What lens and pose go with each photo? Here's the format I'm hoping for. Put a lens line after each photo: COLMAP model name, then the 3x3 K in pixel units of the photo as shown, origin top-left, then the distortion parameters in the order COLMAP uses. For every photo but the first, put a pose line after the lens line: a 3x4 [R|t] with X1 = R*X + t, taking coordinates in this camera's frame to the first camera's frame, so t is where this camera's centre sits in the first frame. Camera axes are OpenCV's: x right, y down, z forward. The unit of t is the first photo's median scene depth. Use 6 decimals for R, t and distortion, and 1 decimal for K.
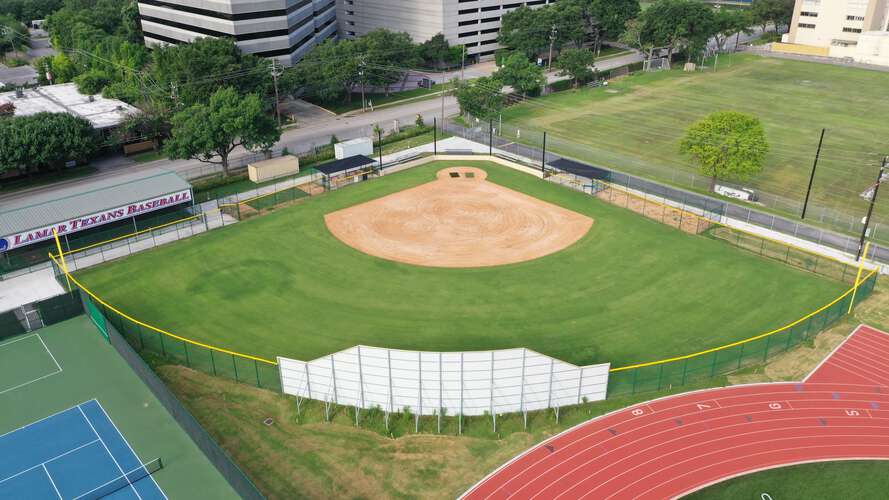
lens RADIAL K [[689.8, 0, 444.5], [0, 689.8, 250.0], [0, 0, 1]] dist [0.000088, 0.000151]
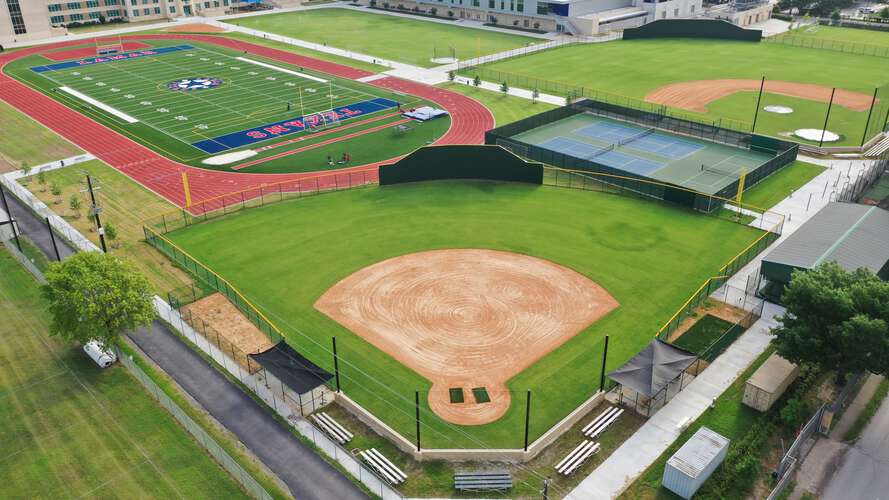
lens RADIAL K [[689.8, 0, 444.5], [0, 689.8, 250.0], [0, 0, 1]] dist [0.000088, 0.000151]
pose [[-0.998680, 0.040688, -0.031336, 0.075257], [-0.000257, 0.606208, 0.795306, -0.836487], [0.051355, 0.794264, -0.605398, 1.559950]]
